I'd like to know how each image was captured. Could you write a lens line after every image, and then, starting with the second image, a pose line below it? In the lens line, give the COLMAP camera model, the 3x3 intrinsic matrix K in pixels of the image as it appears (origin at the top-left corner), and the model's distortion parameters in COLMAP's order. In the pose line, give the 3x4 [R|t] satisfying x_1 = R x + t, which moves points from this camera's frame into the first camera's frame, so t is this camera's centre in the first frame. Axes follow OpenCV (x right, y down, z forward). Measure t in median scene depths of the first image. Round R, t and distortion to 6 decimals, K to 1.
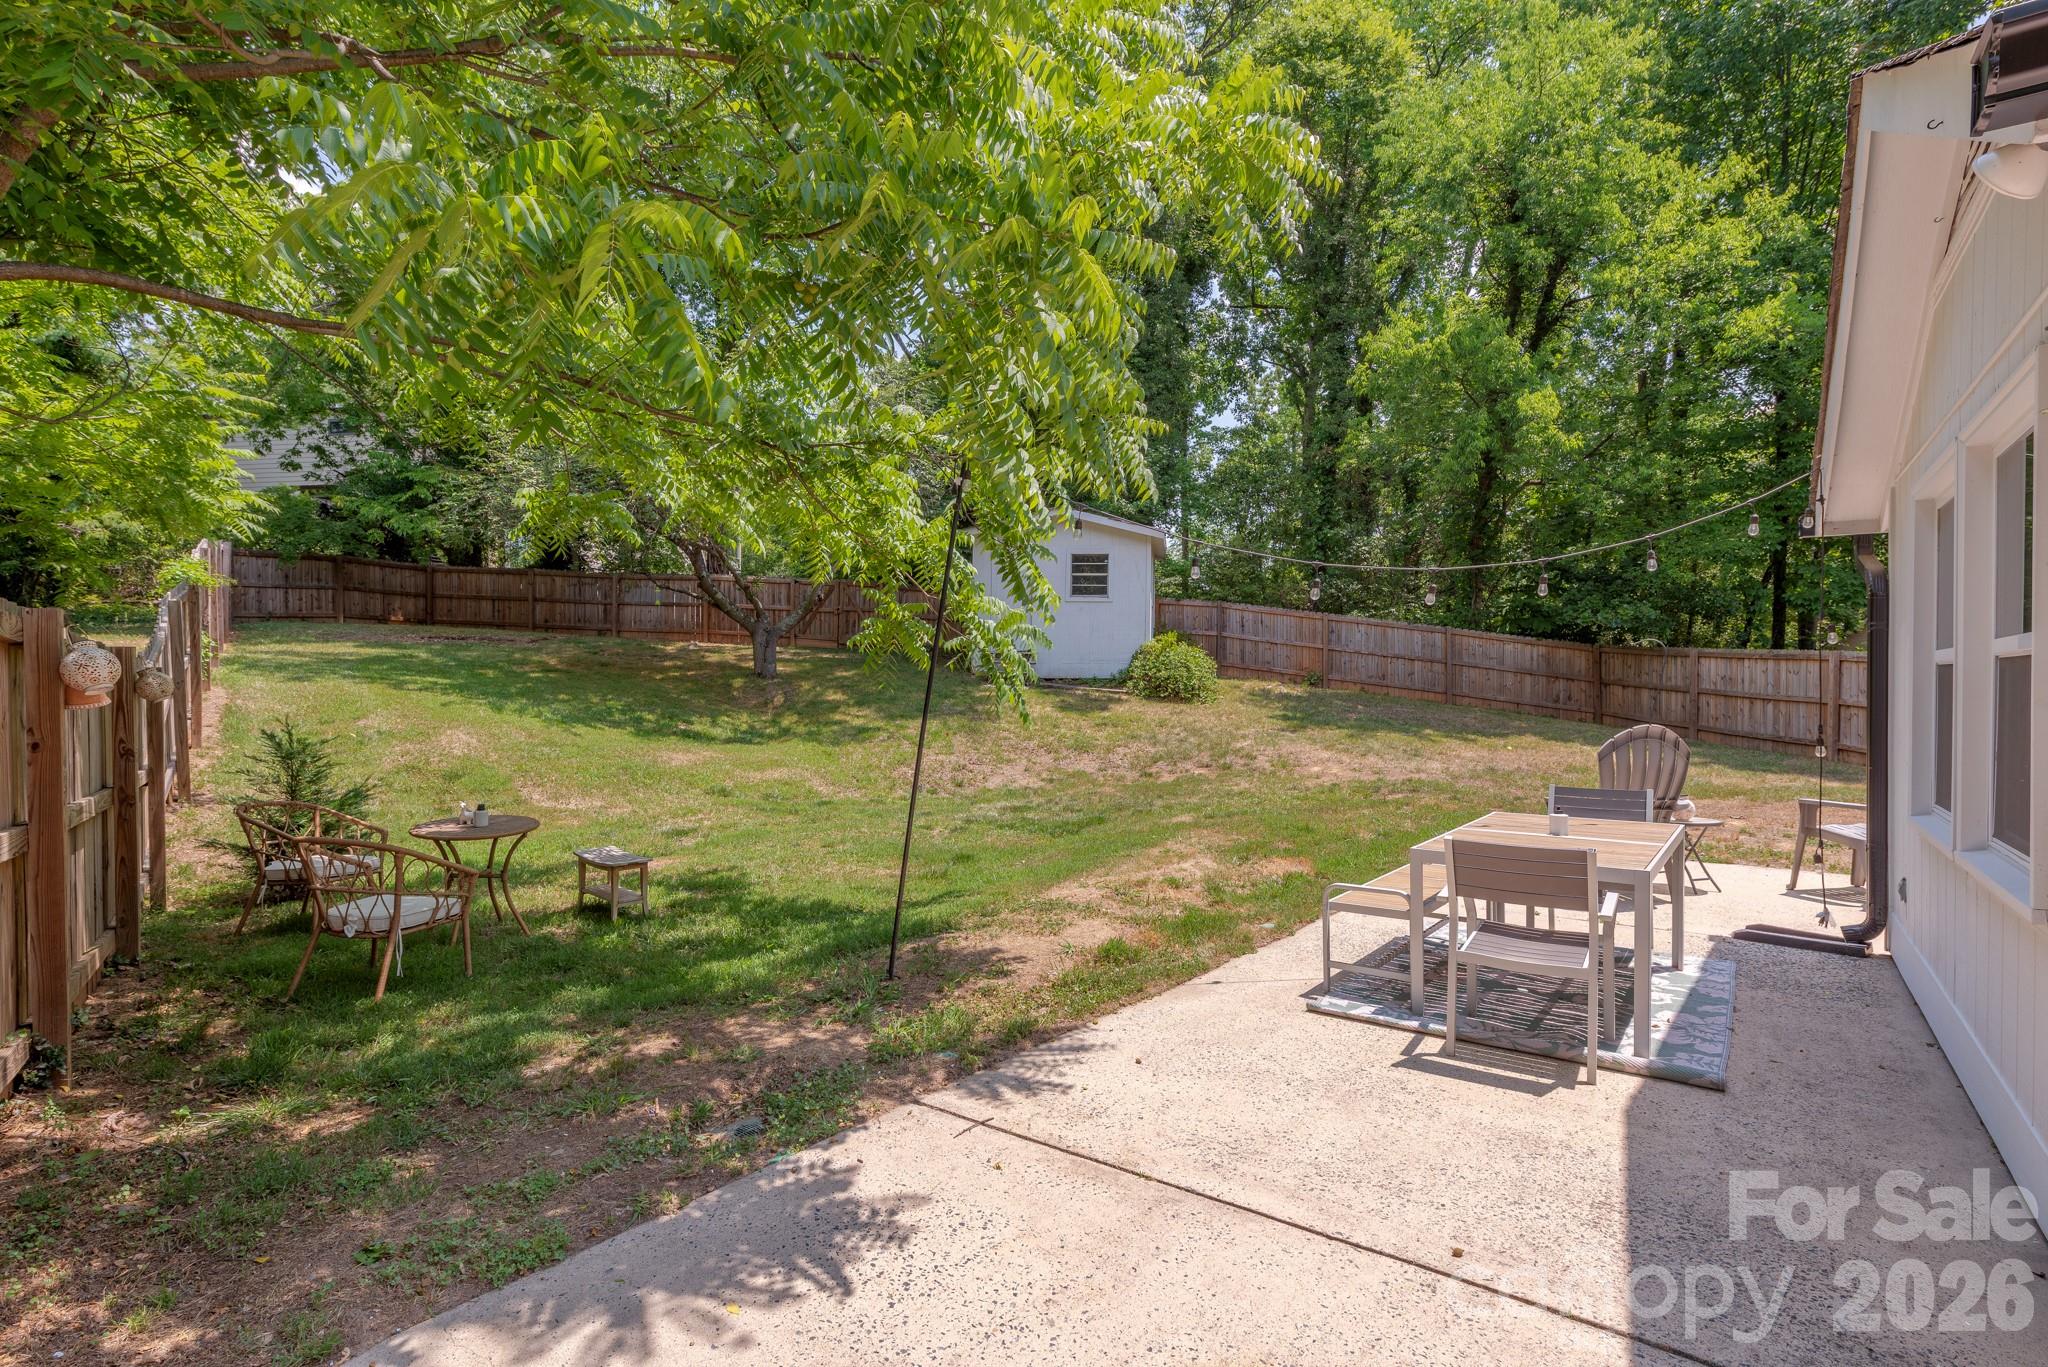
lens RADIAL K [[1033.3, 0, 1025.1], [0, 1033.3, 681.3], [0, 0, 1]] dist [-0.001636, 0.000345]
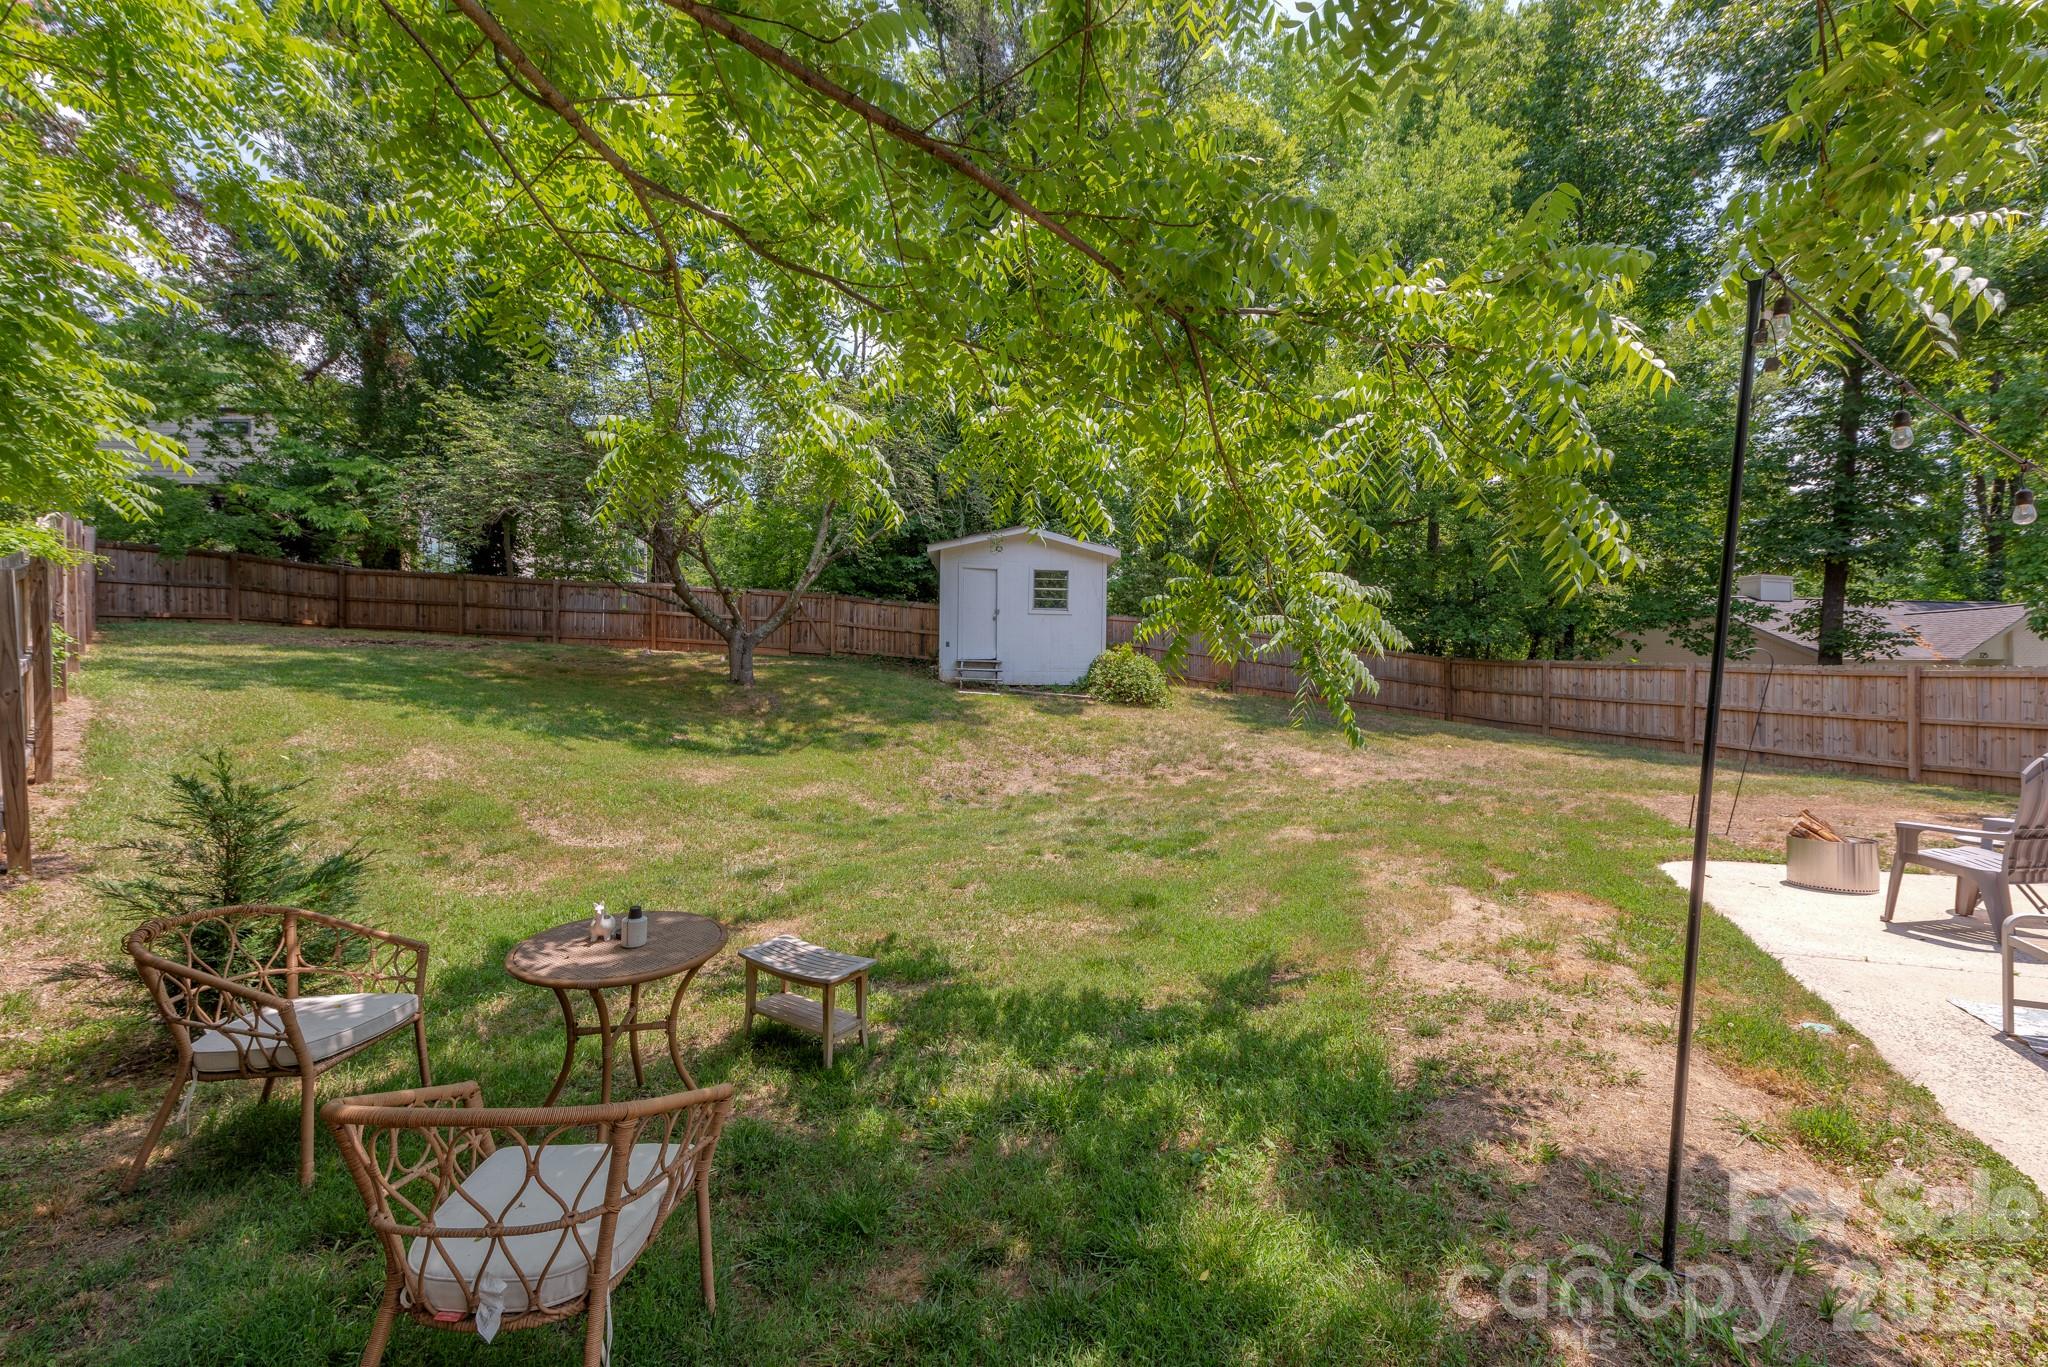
lens RADIAL K [[810.7, 0, 1022.1], [0, 810.7, 683.6], [0, 0, 1]] dist [-0.000552, 0.000097]
pose [[0.980059, 0.000287, 0.198709, -0.153713], [0.000323, 0.999995, -0.003035, -0.001864], [-0.198708, 0.003039, 0.980054, 0.194062]]
